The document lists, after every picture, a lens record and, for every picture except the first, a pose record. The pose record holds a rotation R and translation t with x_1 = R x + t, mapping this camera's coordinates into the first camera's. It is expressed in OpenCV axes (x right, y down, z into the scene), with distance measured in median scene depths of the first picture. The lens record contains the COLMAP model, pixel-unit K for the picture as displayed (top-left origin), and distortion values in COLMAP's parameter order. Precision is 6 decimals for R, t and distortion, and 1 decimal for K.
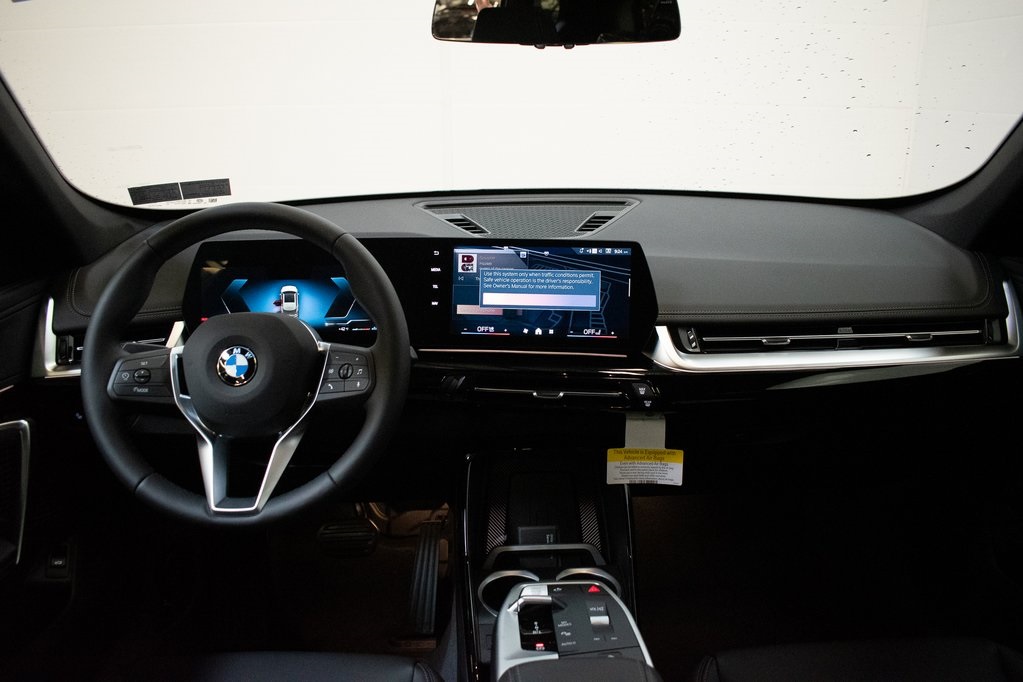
lens RADIAL K [[817.2, 0, 511.5], [0, 817.2, 341.0], [0, 0, 1]] dist [-0.091101, 0.000195]
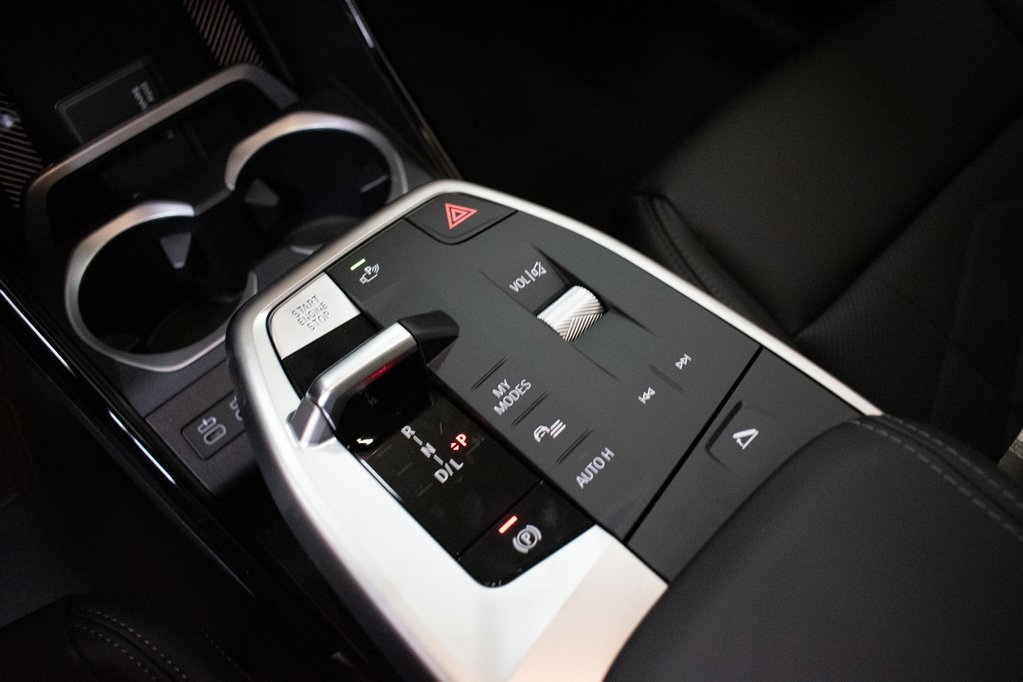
lens RADIAL K [[817.2, 0, 511.5], [0, 817.2, 341.0], [0, 0, 1]] dist [-0.091101, 0.000195]
pose [[0.756334, -0.552478, 0.350324, -0.026947], [0.189883, 0.697858, 0.690608, 0.115475], [-0.626022, -0.455810, 0.632720, 0.744926]]
